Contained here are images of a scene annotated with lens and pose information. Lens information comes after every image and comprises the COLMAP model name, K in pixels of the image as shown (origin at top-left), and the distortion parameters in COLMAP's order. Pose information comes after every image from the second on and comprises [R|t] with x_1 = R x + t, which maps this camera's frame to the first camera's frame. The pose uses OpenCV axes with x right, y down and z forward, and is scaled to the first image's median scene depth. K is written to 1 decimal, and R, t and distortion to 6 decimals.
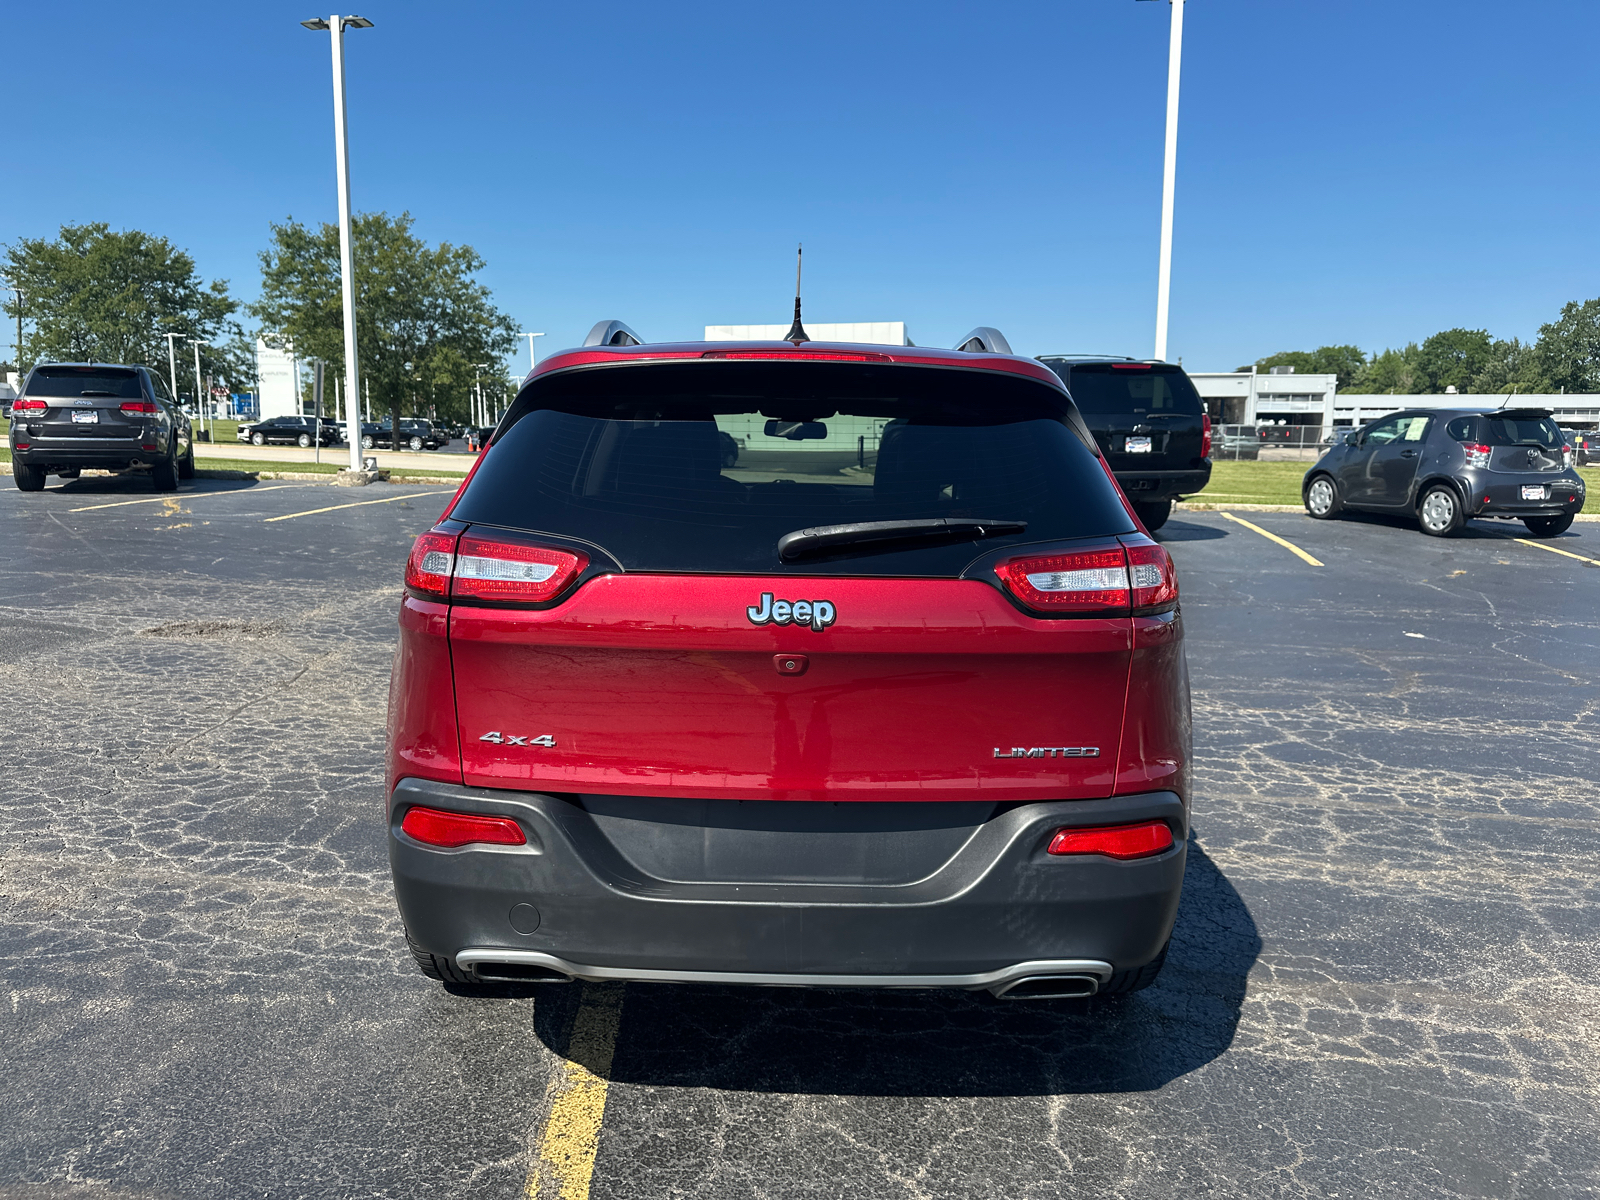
lens RADIAL K [[1152.1, 0, 803.5], [0, 1152.1, 607.4], [0, 0, 1]] dist [0.026583, -0.027071]
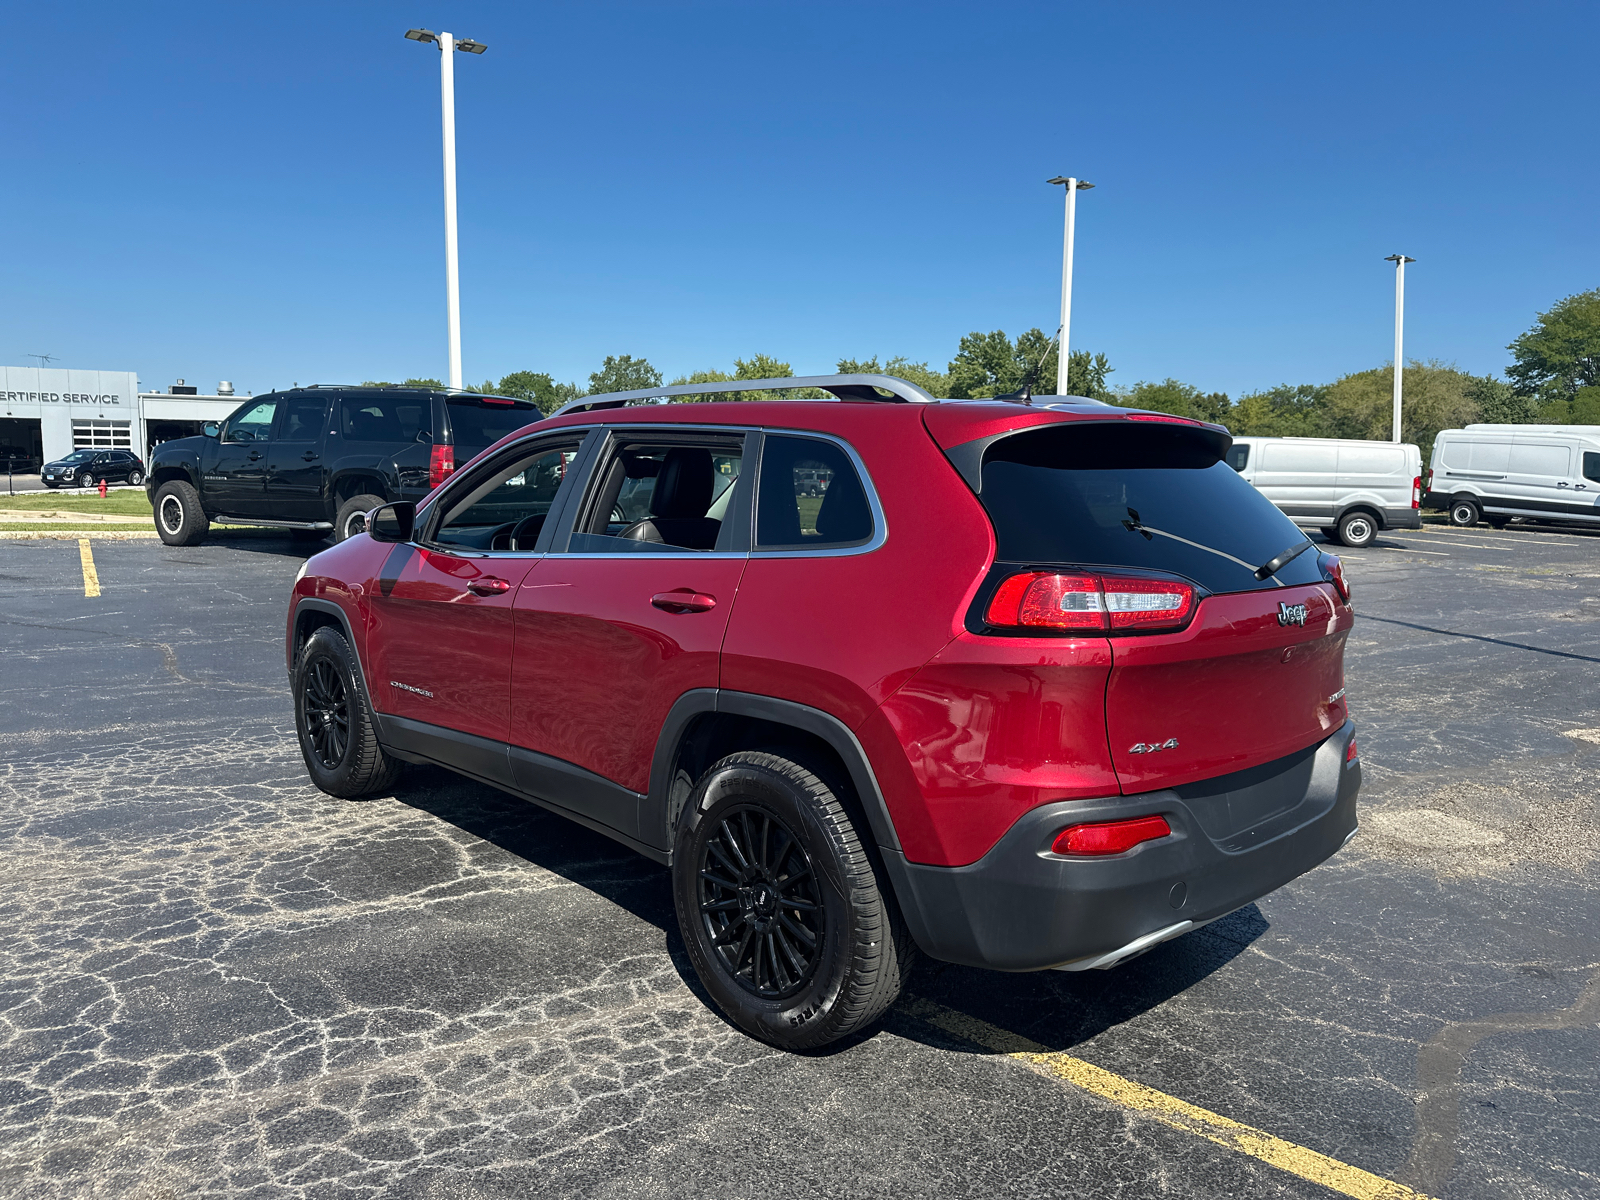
lens RADIAL K [[1152.1, 0, 809.6], [0, 1152.1, 599.8], [0, 0, 1]] dist [0.026583, -0.027071]
pose [[0.704757, -0.075891, 0.705378, -0.187347], [0.096523, 0.995274, 0.010642, -0.011342], [-0.702852, 0.060586, 0.708751, 0.057885]]
